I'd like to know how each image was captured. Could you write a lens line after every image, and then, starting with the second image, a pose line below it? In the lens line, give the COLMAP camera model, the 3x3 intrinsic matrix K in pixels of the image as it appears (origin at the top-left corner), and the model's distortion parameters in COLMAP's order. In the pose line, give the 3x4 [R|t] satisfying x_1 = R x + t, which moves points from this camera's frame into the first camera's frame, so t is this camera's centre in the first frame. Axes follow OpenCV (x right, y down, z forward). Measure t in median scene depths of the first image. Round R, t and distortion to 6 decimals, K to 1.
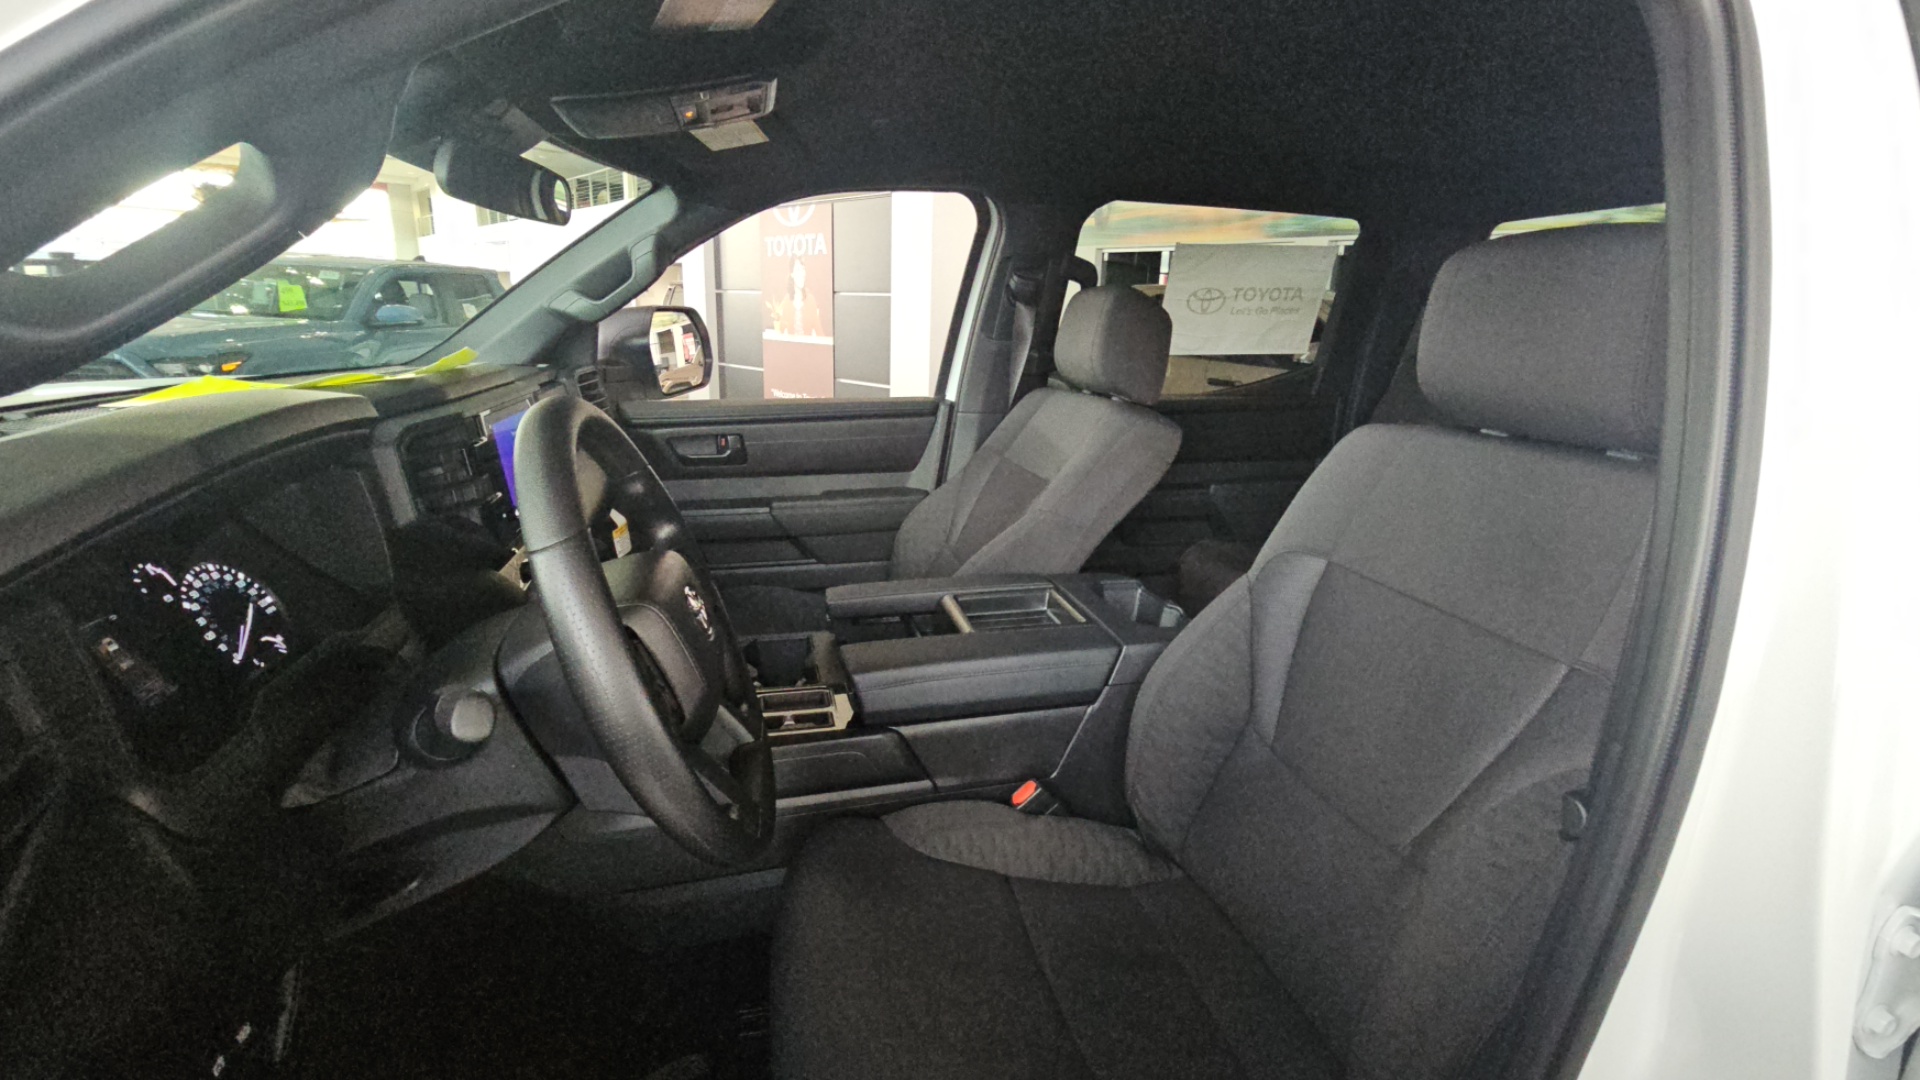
lens RADIAL K [[867.3, 0, 965.2], [0, 867.3, 545.4], [0, 0, 1]] dist [0.002139, -0.005745]
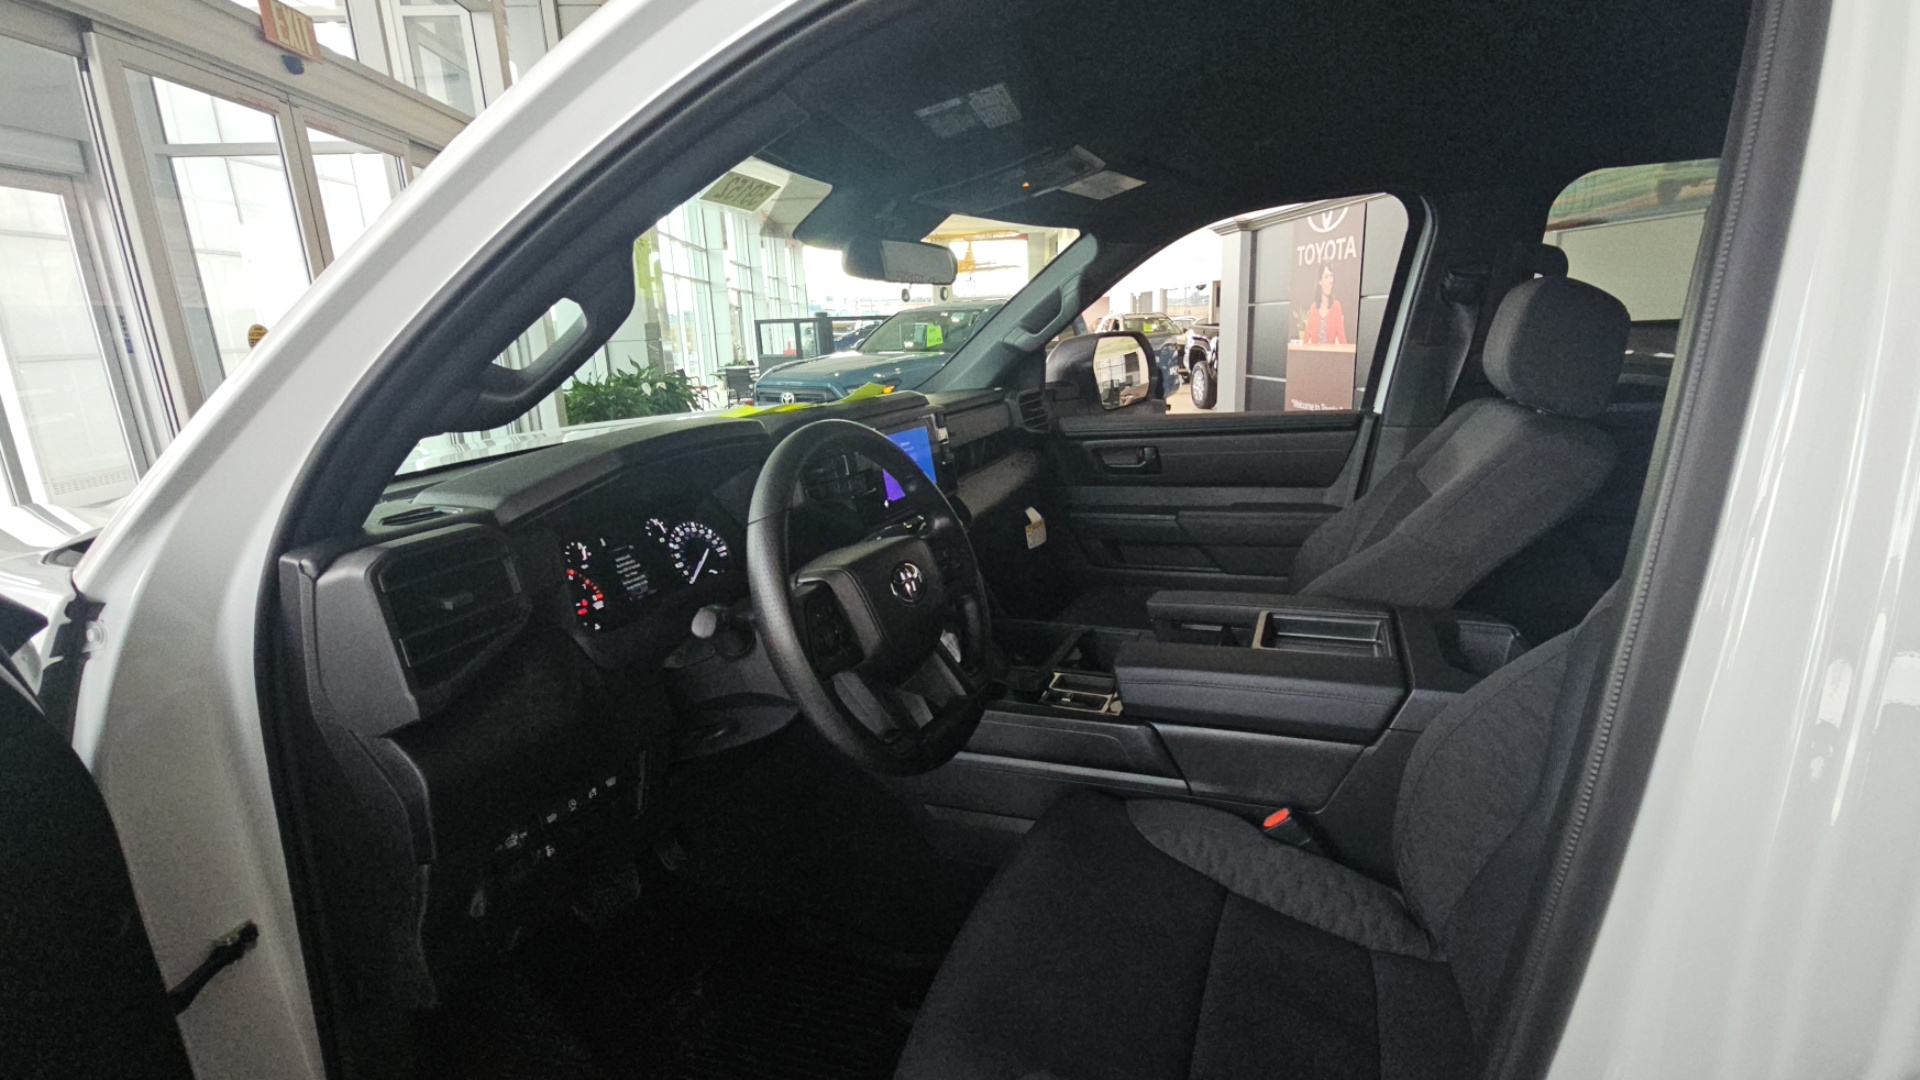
lens RADIAL K [[867.3, 0, 976.5], [0, 867.3, 539.0], [0, 0, 1]] dist [0.002139, -0.005745]
pose [[0.798459, 0.078406, -0.596922, 0.256044], [-0.088618, 0.995990, 0.012287, -0.007138], [0.595492, 0.043087, 0.802205, 0.001211]]
